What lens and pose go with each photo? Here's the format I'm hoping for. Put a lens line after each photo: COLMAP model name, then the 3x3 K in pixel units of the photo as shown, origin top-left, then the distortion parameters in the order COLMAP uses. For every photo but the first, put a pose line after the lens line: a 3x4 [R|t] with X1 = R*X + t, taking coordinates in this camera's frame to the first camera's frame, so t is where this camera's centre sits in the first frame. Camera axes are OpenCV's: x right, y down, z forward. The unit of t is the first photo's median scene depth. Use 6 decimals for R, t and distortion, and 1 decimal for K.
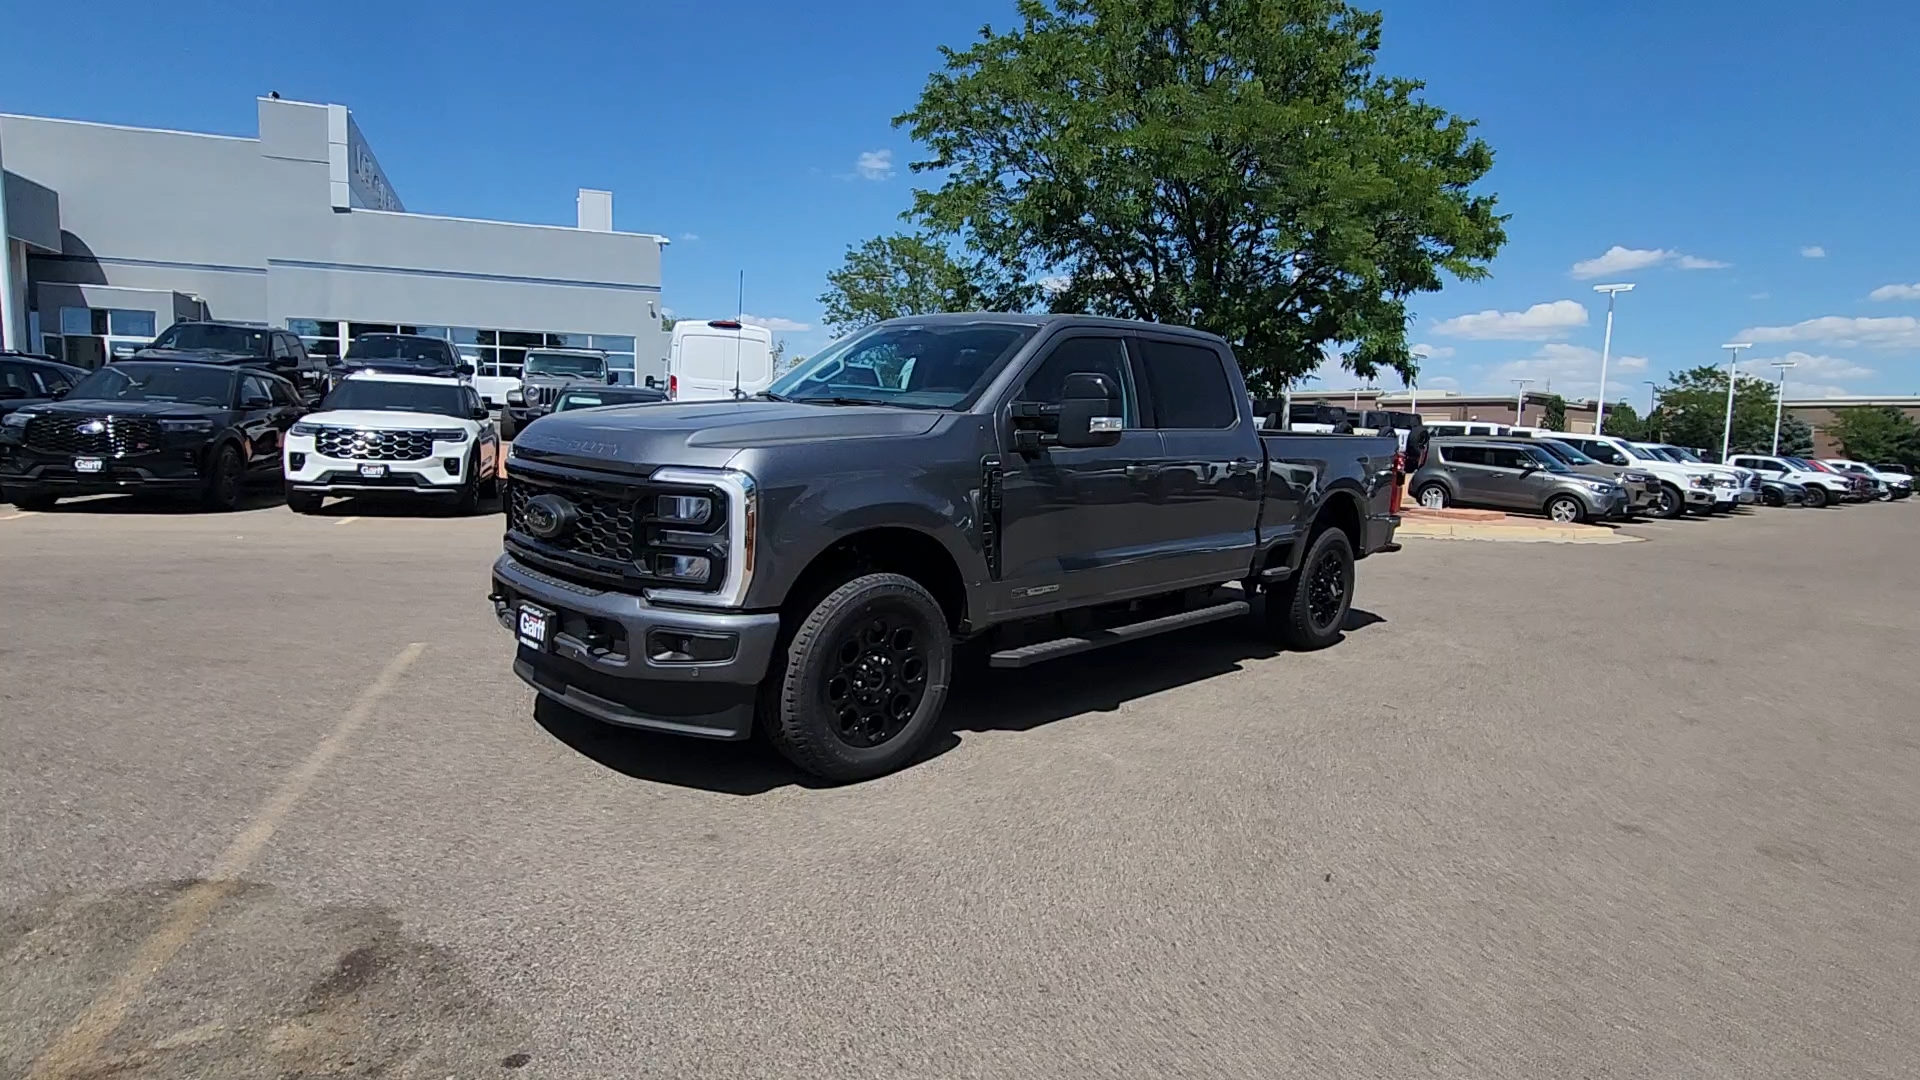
lens RADIAL K [[1007.5, 0, 961.3], [0, 1007.5, 537.5], [0, 0, 1]] dist [0.013027, -0.006292]
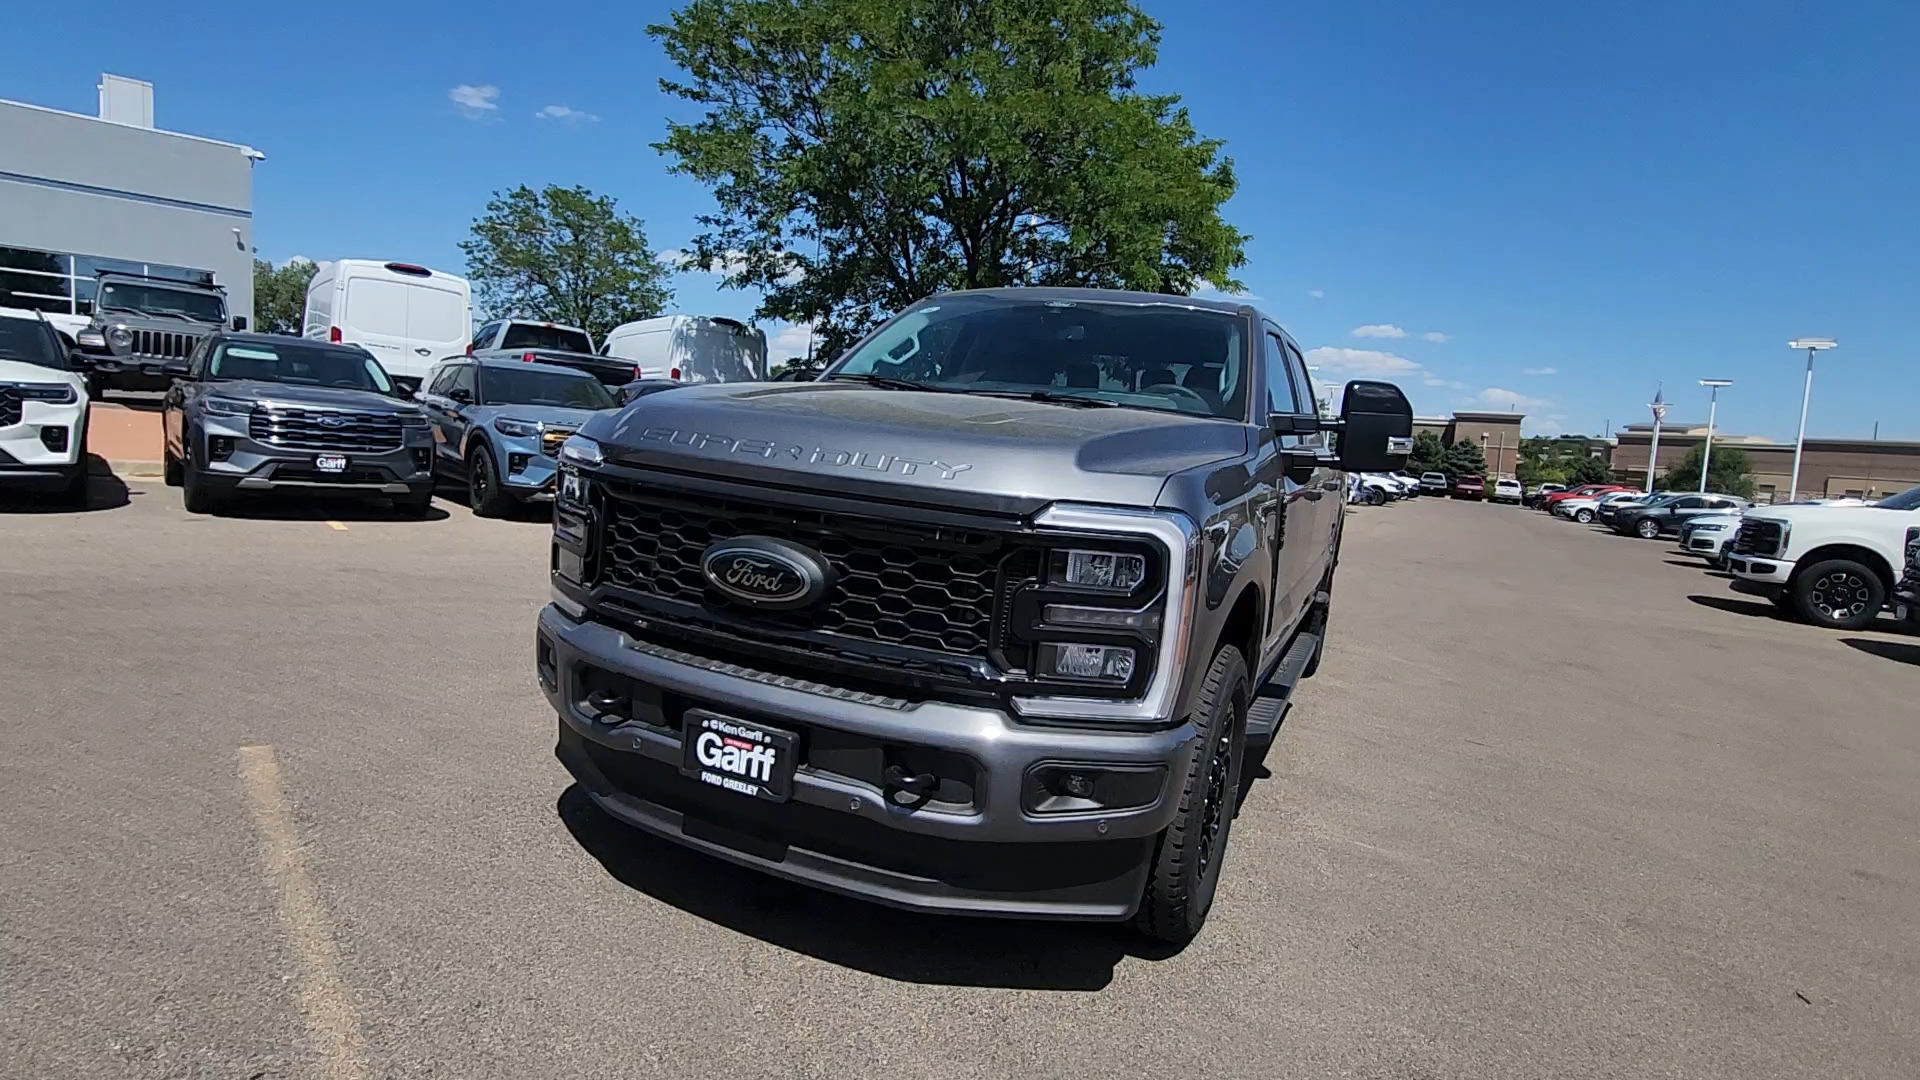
lens RADIAL K [[1007.5, 0, 968.9], [0, 1007.5, 540.8], [0, 0, 1]] dist [0.001970, 0.002533]
pose [[0.933067, -0.000243, 0.359704, -0.172302], [-0.006698, 0.999815, 0.018049, -0.017553], [-0.359641, -0.019250, 0.932892, 0.132076]]
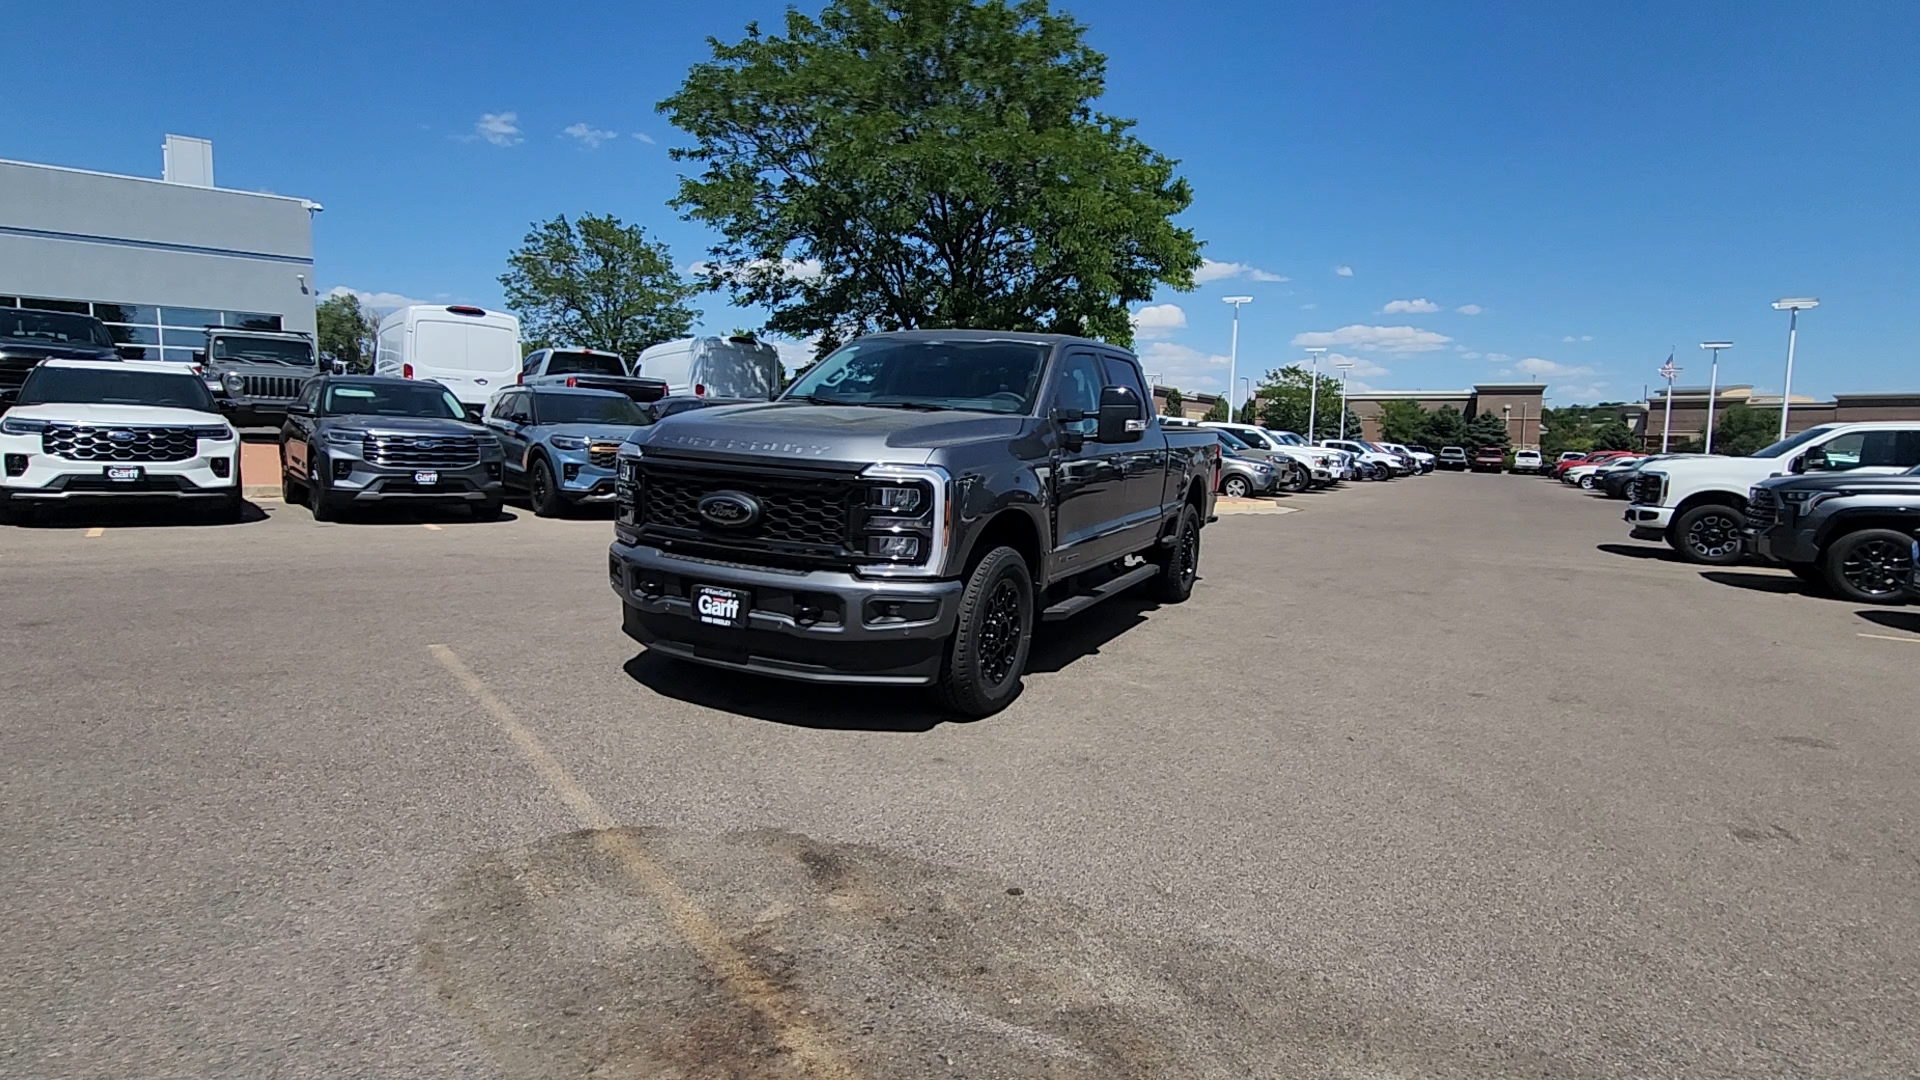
lens RADIAL K [[1007.5, 0, 961.3], [0, 1007.5, 537.5], [0, 0, 1]] dist [0.013027, -0.006292]
pose [[0.946088, -0.040145, 0.321413, -0.178118], [0.036674, 0.999185, 0.016848, 0.000376], [-0.321828, -0.004152, 0.946789, -0.055818]]
